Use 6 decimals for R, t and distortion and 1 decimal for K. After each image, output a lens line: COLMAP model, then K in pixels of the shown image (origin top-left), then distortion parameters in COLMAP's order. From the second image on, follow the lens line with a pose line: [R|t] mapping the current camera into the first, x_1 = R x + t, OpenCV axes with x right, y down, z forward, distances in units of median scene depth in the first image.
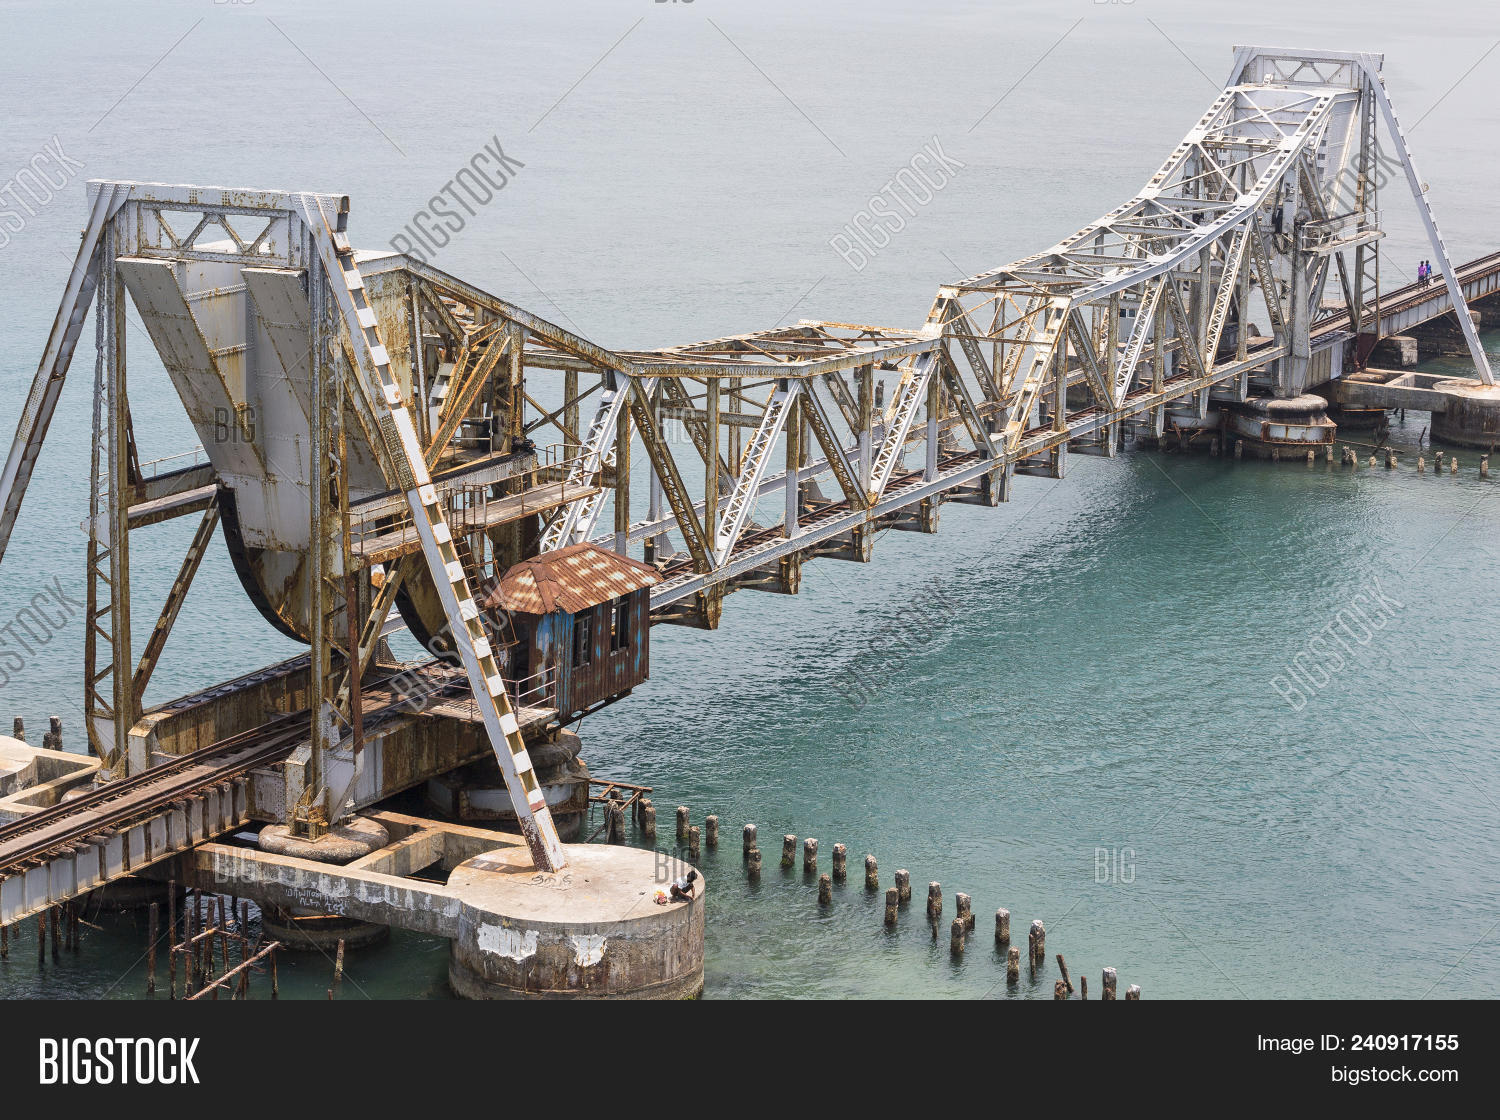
lens RADIAL K [[3282.8, 0, 750.0], [0, 3282.8, 560.0], [0, 0, 1]] dist [-0.002680, -0.047511]
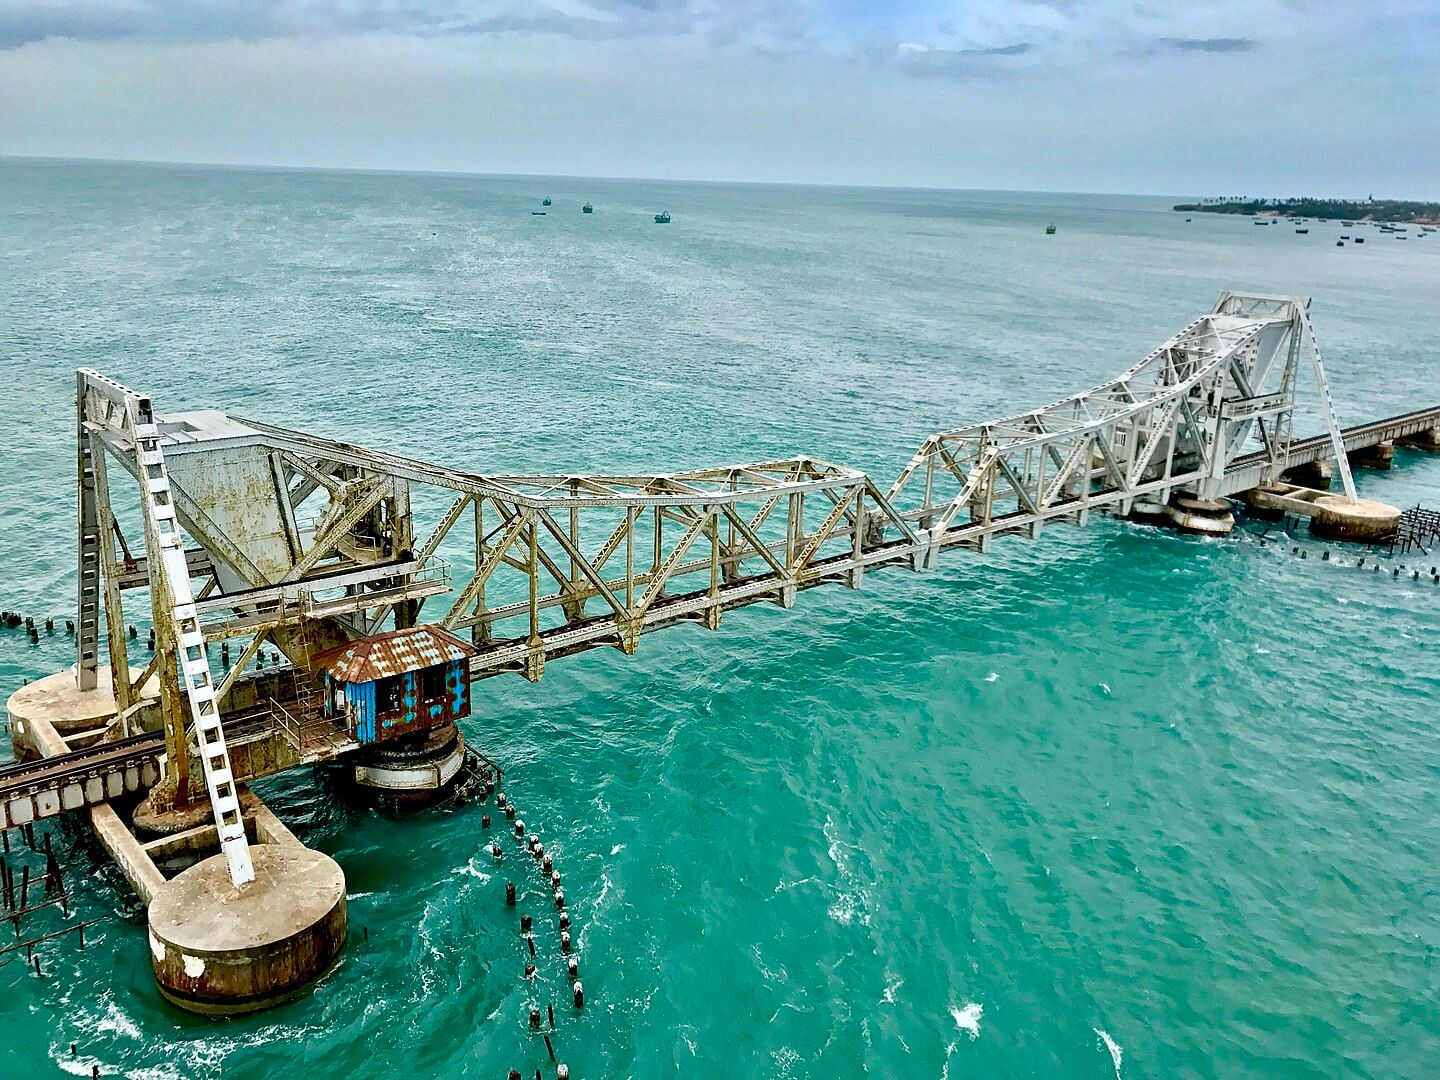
lens RADIAL K [[1153.8, 0, 720.0], [0, 1153.8, 540.0], [0, 0, 1]] dist [0.062746, 0.000092]
pose [[0.915190, 0.125779, -0.382894, 0.174871], [-0.093357, 0.990374, 0.102192, -0.070919], [0.392062, -0.057780, 0.918123, 0.351931]]
